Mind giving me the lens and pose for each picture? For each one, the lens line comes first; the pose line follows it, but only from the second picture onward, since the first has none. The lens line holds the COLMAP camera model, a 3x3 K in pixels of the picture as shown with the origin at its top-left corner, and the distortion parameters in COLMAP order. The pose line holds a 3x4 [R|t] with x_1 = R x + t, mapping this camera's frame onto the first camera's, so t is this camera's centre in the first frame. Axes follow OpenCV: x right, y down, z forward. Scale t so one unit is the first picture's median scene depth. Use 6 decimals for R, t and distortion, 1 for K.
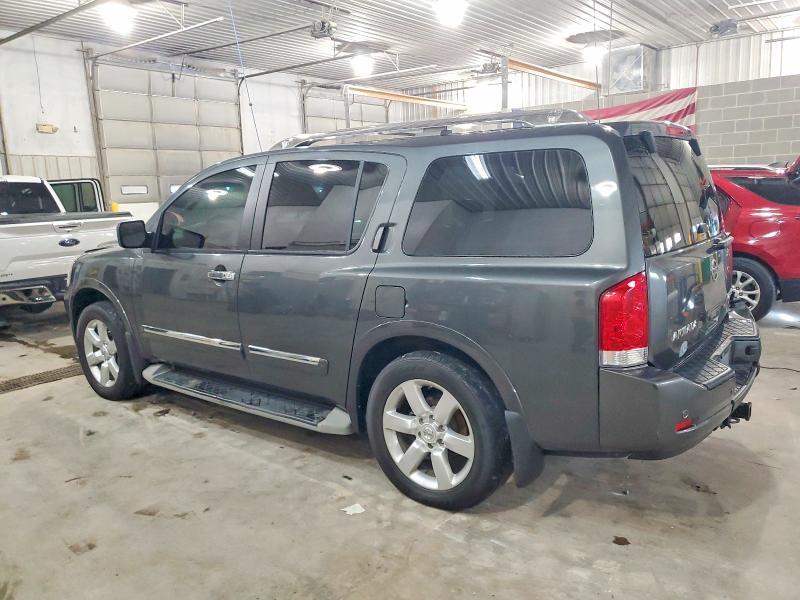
lens RADIAL K [[623.6, 0, 407.1], [0, 623.6, 299.2], [0, 0, 1]] dist [0.006959, 0.011080]
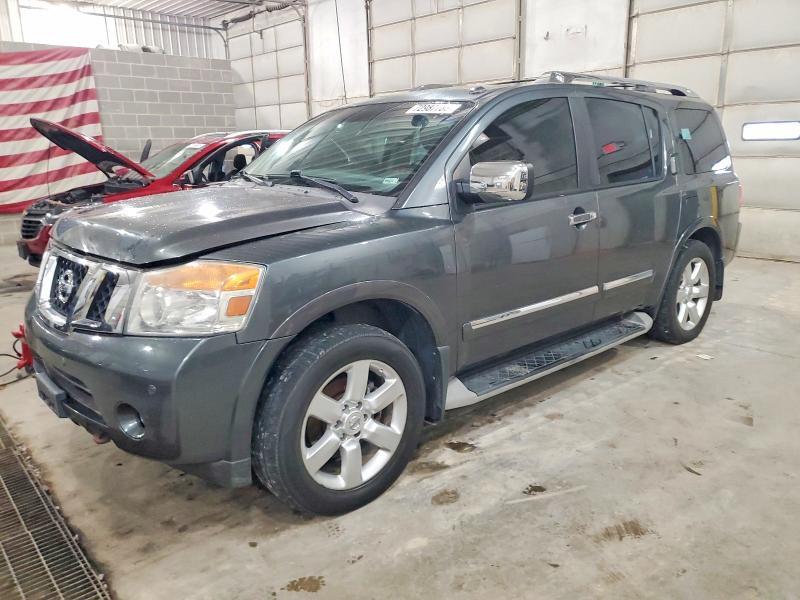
lens RADIAL K [[623.6, 0, 407.1], [0, 623.6, 299.2], [0, 0, 1]] dist [0.006959, 0.011080]
pose [[0.176082, -0.201923, 0.963443, -1.157456], [0.178902, 0.969000, 0.170391, -0.115700], [-0.967982, 0.142359, 0.206748, 1.003675]]
